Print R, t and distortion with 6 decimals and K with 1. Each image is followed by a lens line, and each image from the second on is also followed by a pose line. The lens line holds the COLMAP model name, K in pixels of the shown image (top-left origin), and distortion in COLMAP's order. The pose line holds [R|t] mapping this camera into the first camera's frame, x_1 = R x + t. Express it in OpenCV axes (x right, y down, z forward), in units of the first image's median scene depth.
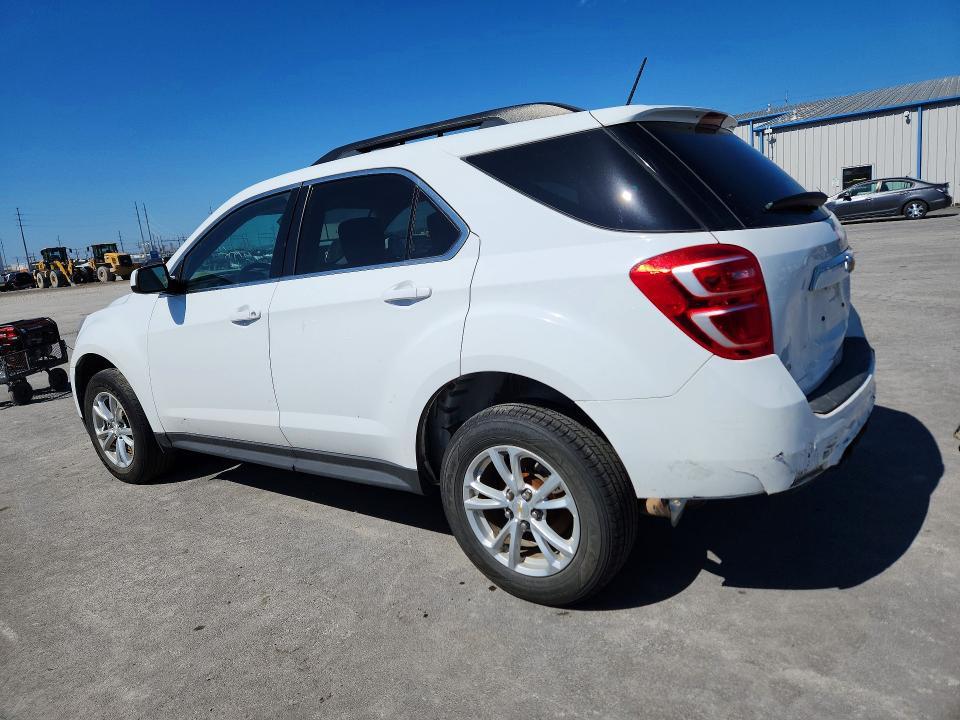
lens RADIAL K [[657.5, 0, 480.0], [0, 657.5, 360.0], [0, 0, 1]] dist [0.021373, -0.003063]
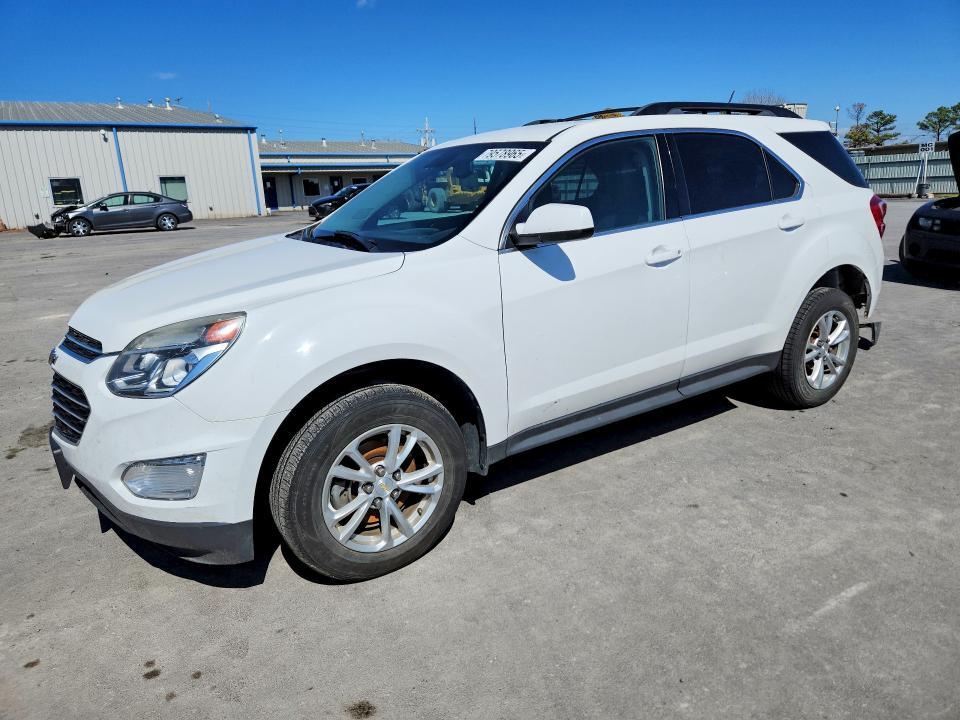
lens RADIAL K [[651.5, 0, 480.0], [0, 651.5, 360.0], [0, 0, 1]] dist [0.061923, -0.050261]
pose [[0.350543, -0.162203, 0.922394, -0.219230], [0.191678, 0.976465, 0.098867, -0.010357], [-0.916722, 0.142146, 0.373383, 0.142690]]
